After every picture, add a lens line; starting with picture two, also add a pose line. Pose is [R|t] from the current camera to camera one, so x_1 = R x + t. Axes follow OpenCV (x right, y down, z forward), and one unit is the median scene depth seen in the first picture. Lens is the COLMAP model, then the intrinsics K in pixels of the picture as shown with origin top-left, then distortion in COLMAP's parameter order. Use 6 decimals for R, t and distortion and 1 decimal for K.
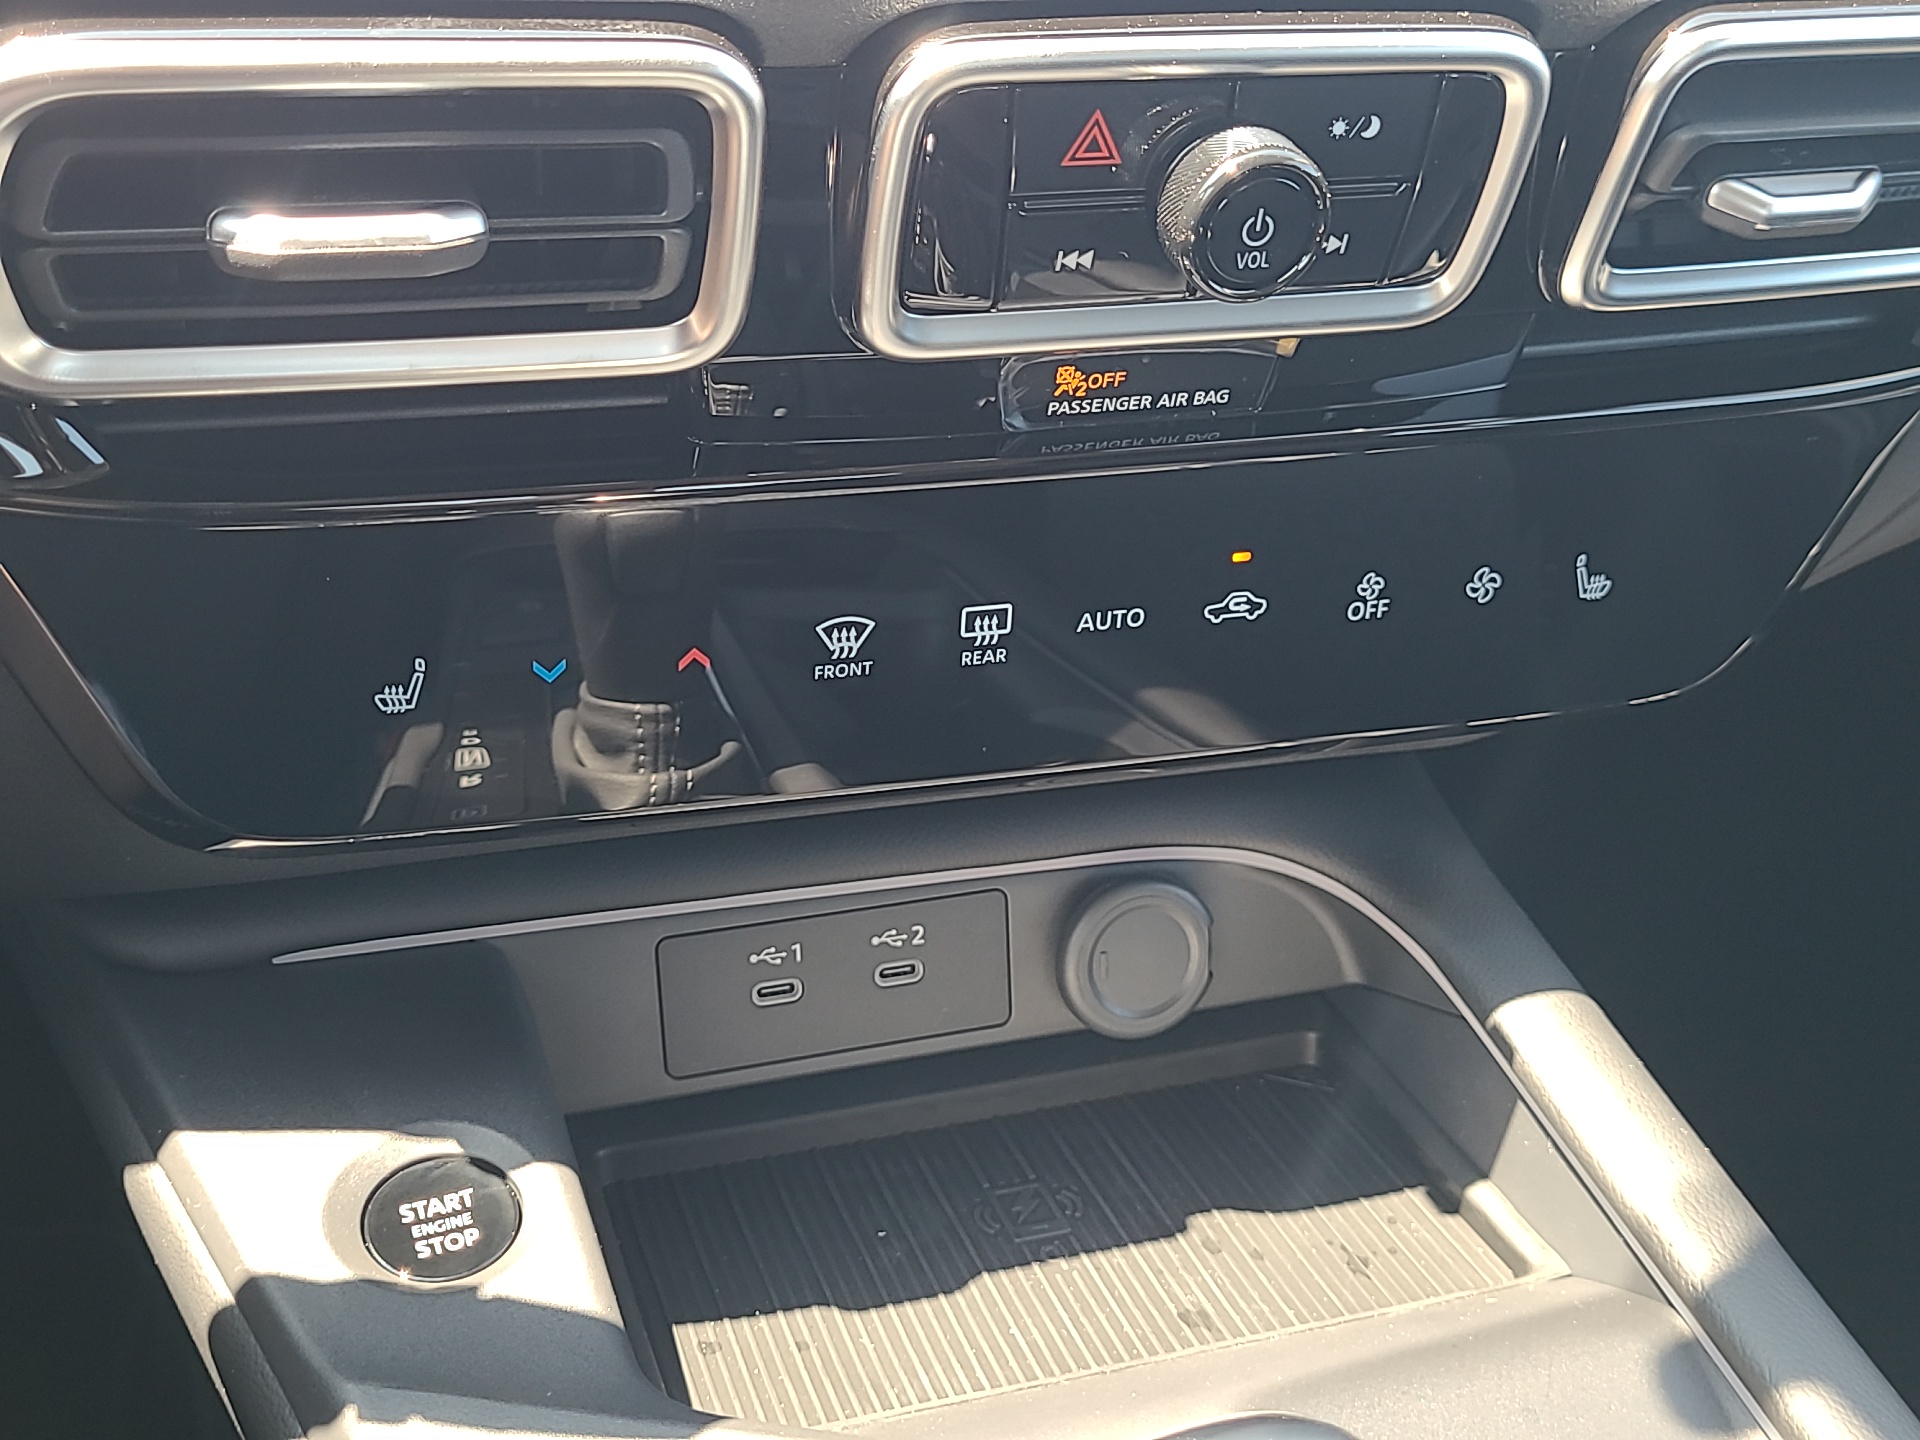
lens RADIAL K [[2190.1, 0, 950.7], [0, 2190.1, 711.4], [0, 0, 1]] dist [0.032614, -0.021588]
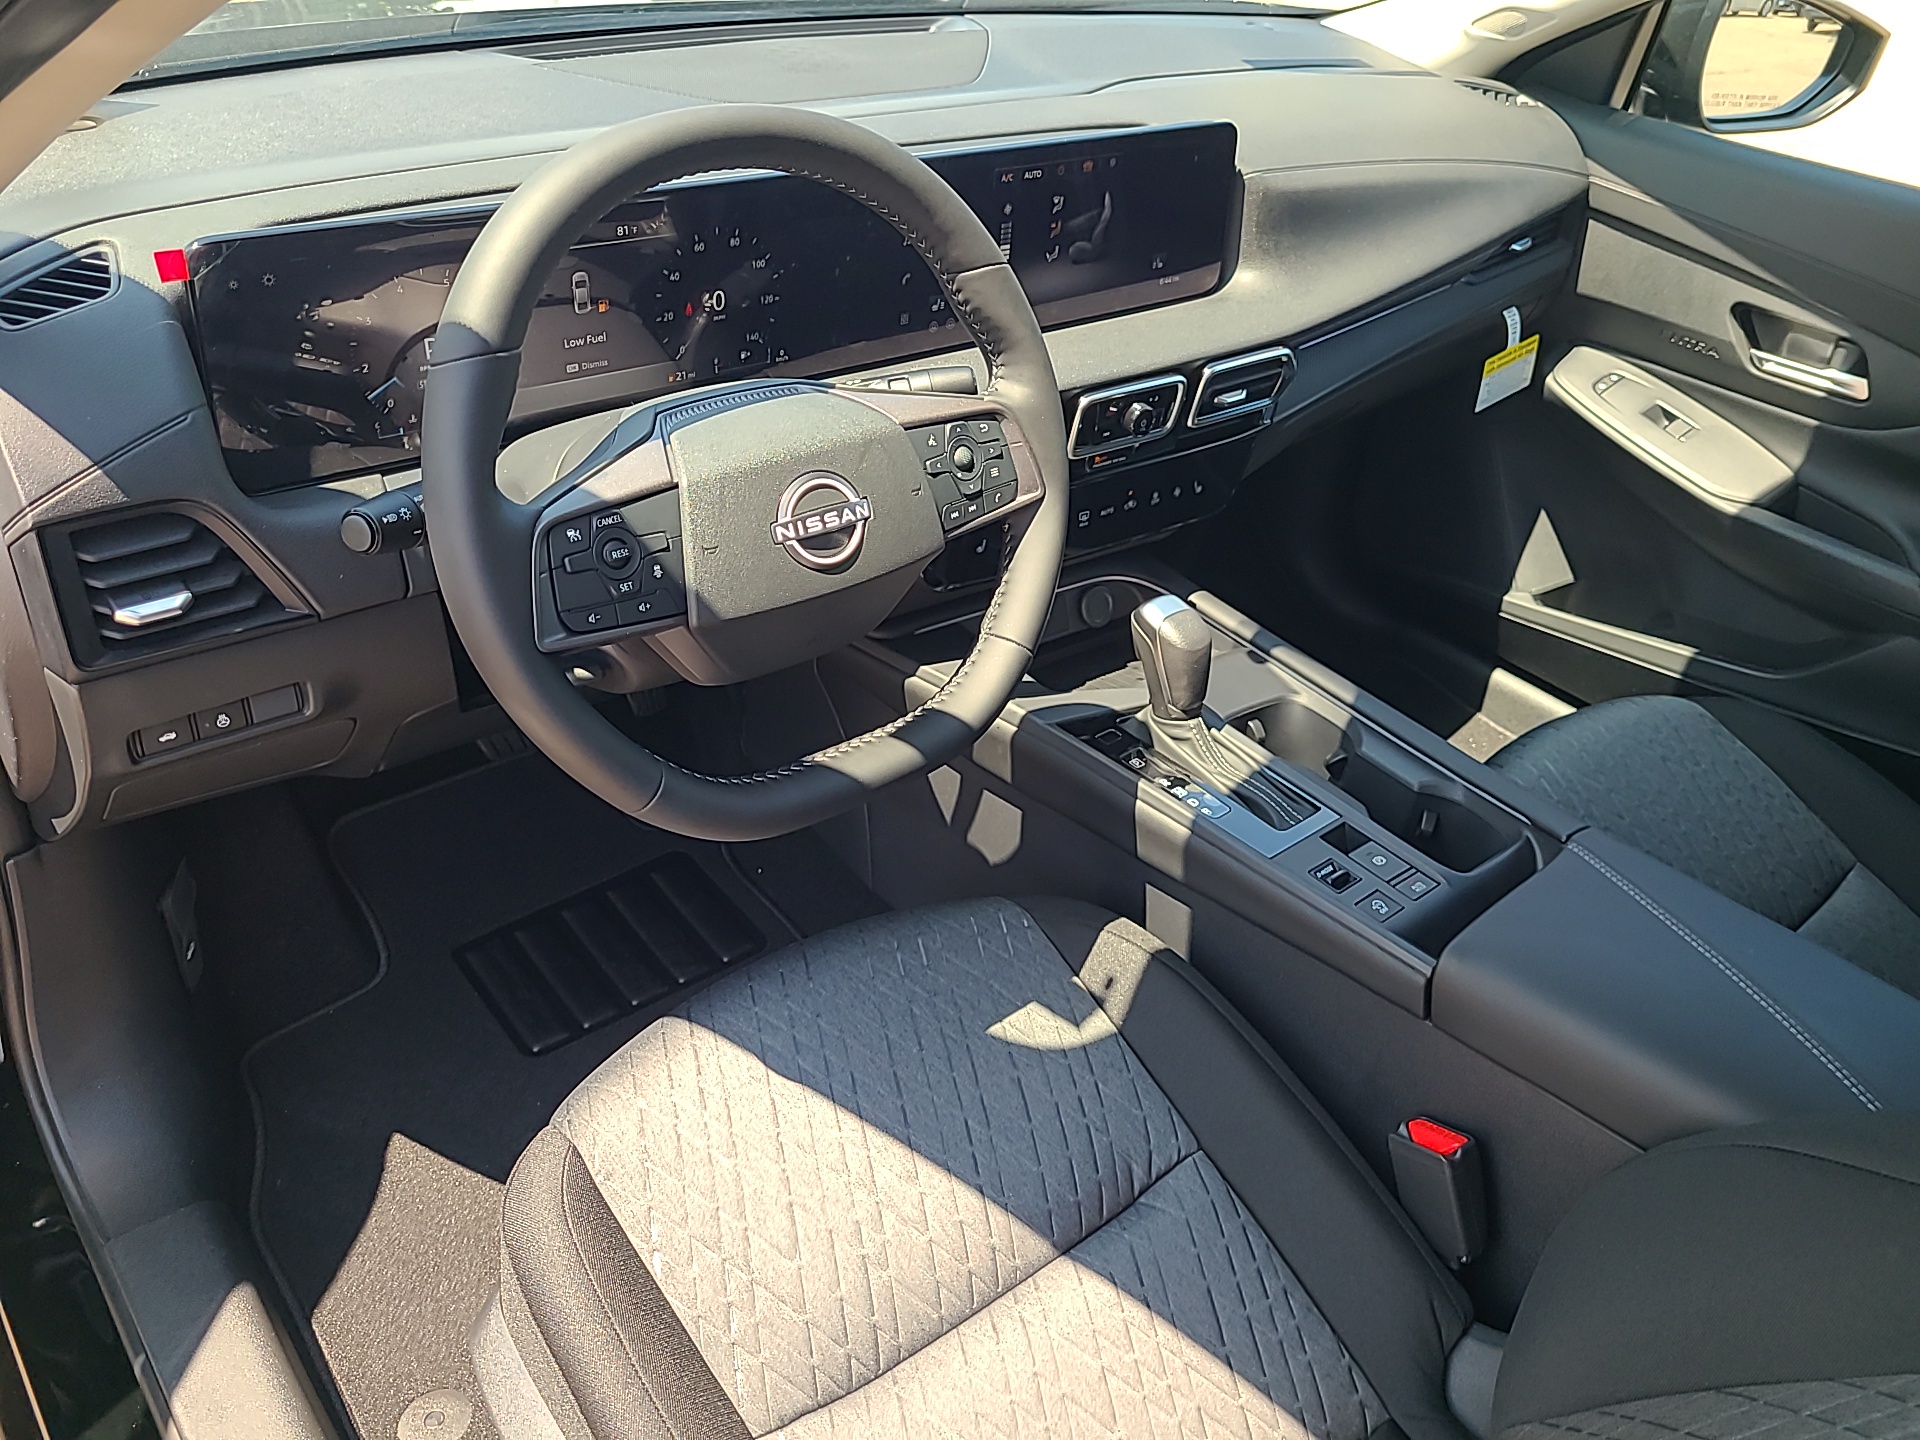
lens RADIAL K [[1462.0, 0, 979.7], [0, 1462.0, 703.6], [0, 0, 1]] dist [0.007352, -0.000235]
pose [[0.944903, -0.193361, 0.264139, -1.050752], [0.189377, 0.981060, 0.040722, 0.174211], [-0.267010, 0.011544, 0.963624, -1.821840]]
